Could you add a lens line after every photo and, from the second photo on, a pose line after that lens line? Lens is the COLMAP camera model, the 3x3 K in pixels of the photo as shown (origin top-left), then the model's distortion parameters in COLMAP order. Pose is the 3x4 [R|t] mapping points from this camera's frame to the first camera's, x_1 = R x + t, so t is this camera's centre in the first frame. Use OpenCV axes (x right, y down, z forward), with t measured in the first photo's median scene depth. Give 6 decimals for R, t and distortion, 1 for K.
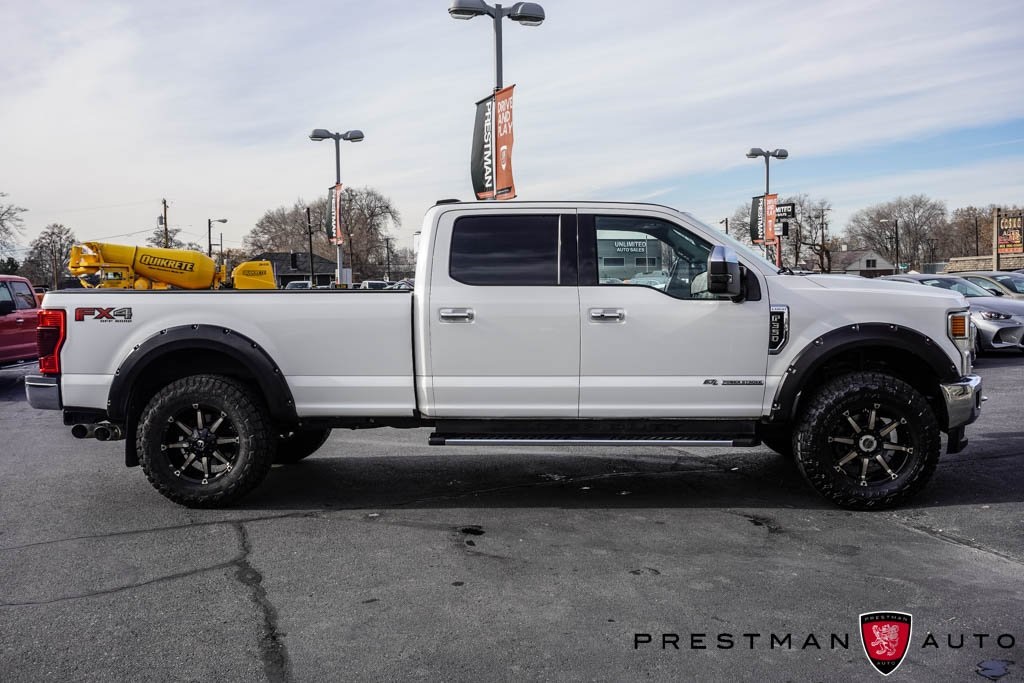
lens RADIAL K [[1011.9, 0, 512.0], [0, 1011.9, 343.7], [0, 0, 1]] dist [-0.017623, 0.000000]
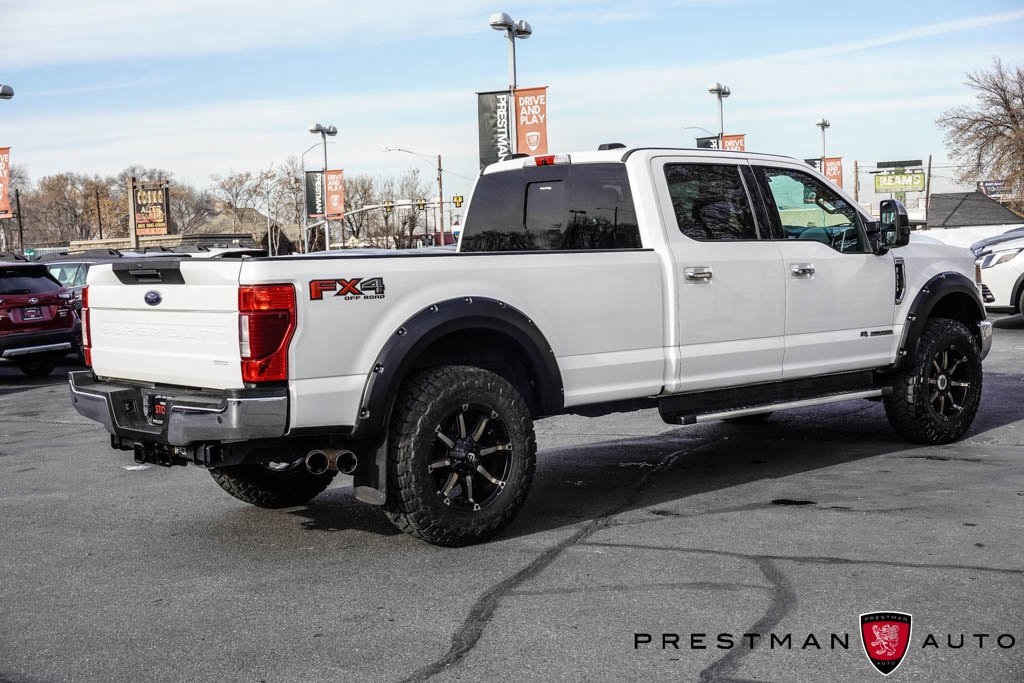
lens RADIAL K [[1411.2, 0, 511.9], [0, 1411.2, 341.9], [0, 0, 1]] dist [-0.002167, 0.000000]
pose [[0.702607, -0.058033, 0.709208, -1.021878], [0.070138, 0.997463, 0.012135, 0.003623], [-0.708113, 0.041217, 0.704895, 0.240613]]
